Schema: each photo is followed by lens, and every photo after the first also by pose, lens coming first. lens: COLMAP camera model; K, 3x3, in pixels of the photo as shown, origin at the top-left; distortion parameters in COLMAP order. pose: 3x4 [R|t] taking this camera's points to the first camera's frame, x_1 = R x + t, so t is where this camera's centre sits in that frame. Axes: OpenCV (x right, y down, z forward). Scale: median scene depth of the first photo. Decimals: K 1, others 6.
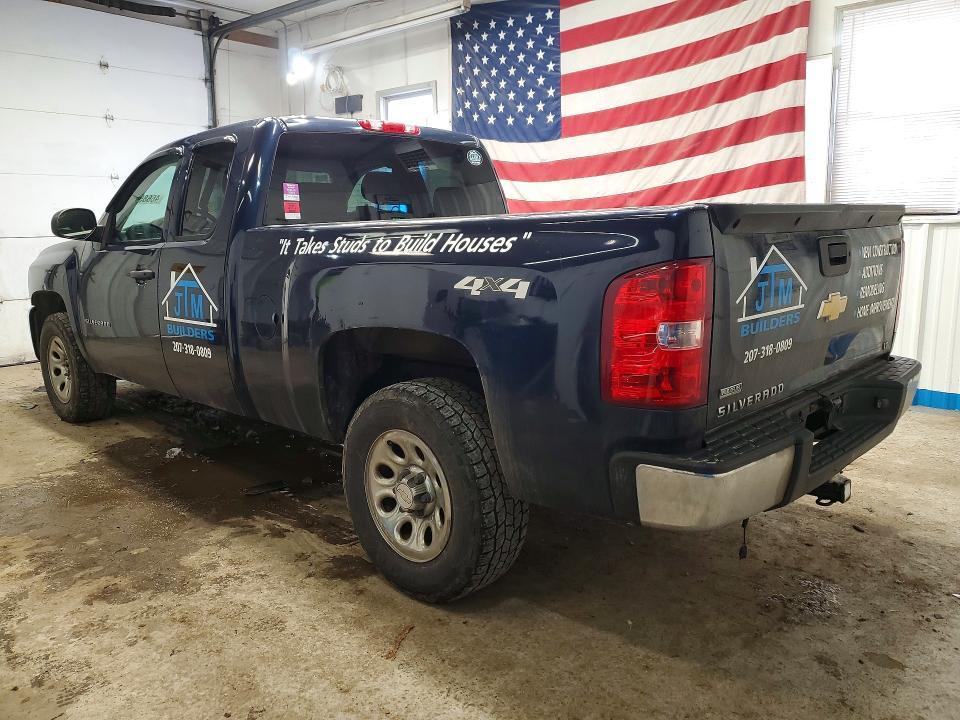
lens RADIAL K [[775.4, 0, 472.3], [0, 775.4, 358.5], [0, 0, 1]] dist [0.016099, 0.009574]
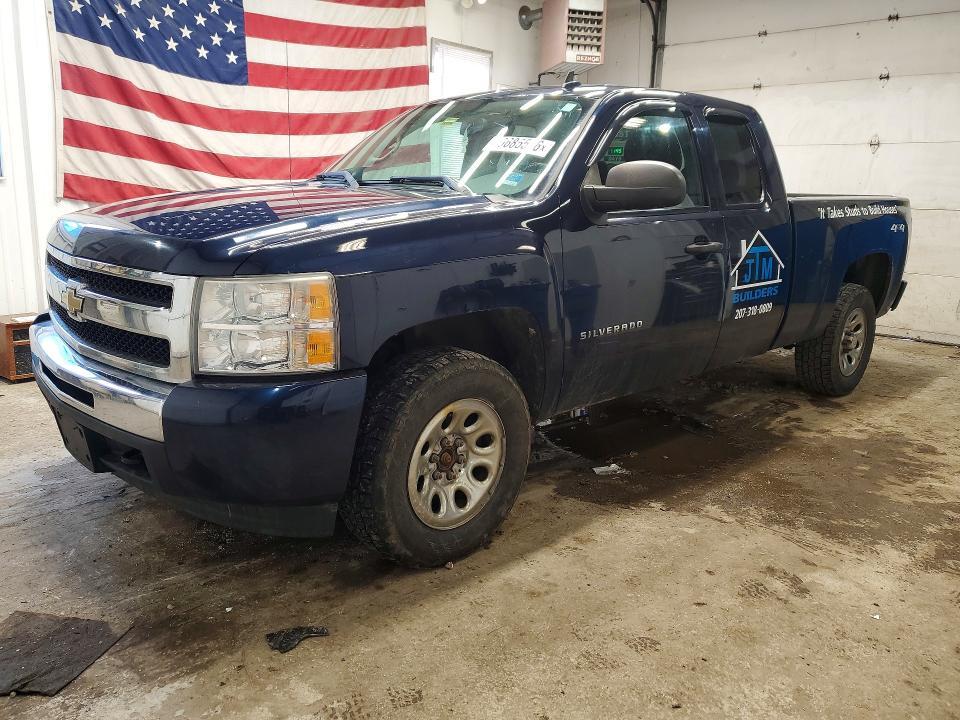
lens RADIAL K [[775.4, 0, 472.3], [0, 775.4, 358.5], [0, 0, 1]] dist [0.016099, 0.009574]
pose [[-0.008593, -0.197671, 0.980231, -1.422938], [0.142314, 0.970047, 0.196865, -0.214229], [-0.989784, 0.141192, 0.019796, 1.364389]]
